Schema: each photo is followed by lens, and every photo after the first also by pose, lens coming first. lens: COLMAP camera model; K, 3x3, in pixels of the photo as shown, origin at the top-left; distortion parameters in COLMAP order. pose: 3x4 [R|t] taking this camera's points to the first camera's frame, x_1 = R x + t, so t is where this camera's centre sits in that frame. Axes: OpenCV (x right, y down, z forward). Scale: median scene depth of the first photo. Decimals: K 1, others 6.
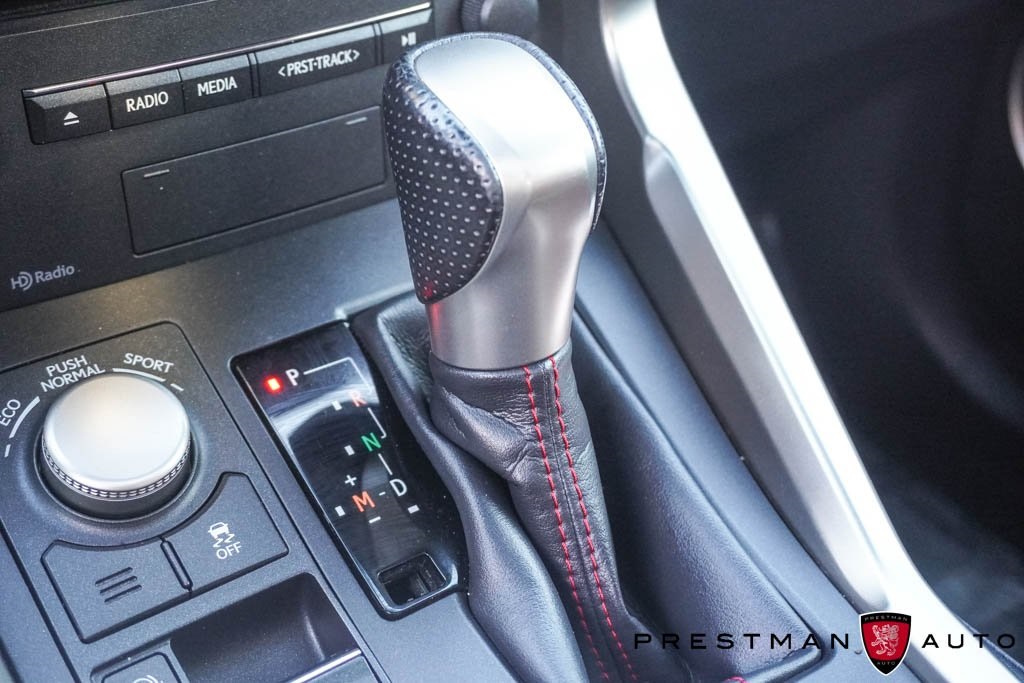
lens RADIAL K [[1448.9, 0, 512.0], [0, 1448.9, 341.5], [0, 0, 1]] dist [0.009407, 0.002088]
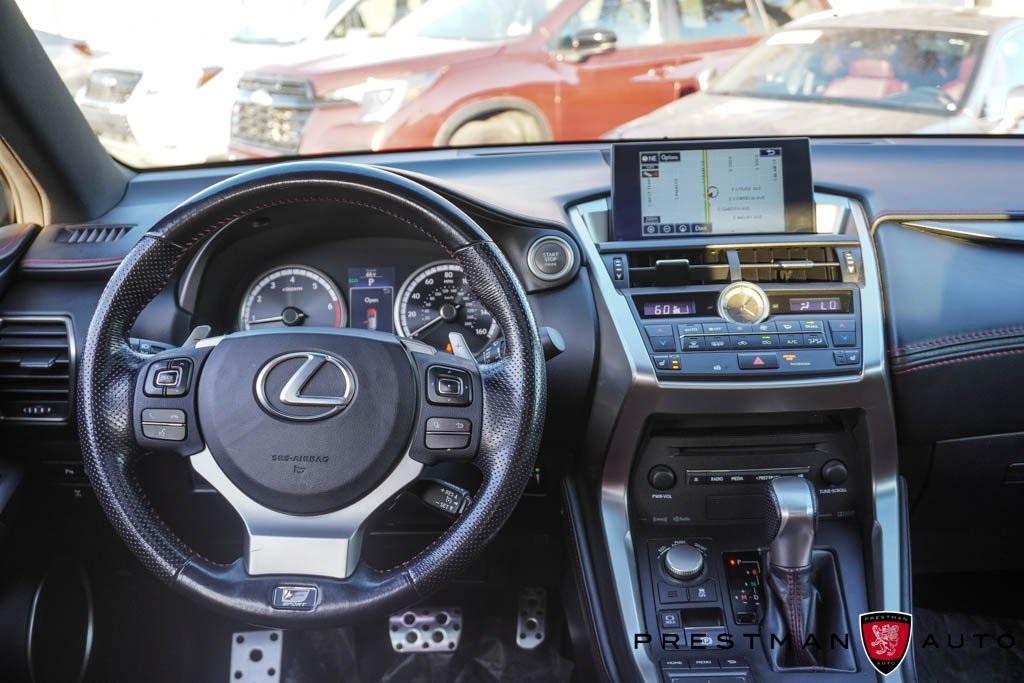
lens RADIAL K [[1121.9, 0, 512.0], [0, 1121.9, 341.5], [0, 0, 1]] dist [-0.006013, -0.009047]
pose [[0.795451, 0.106695, -0.596552, 1.018924], [-0.277415, 0.939293, -0.201914, 0.233649], [0.538794, 0.326105, 0.776760, -1.654132]]
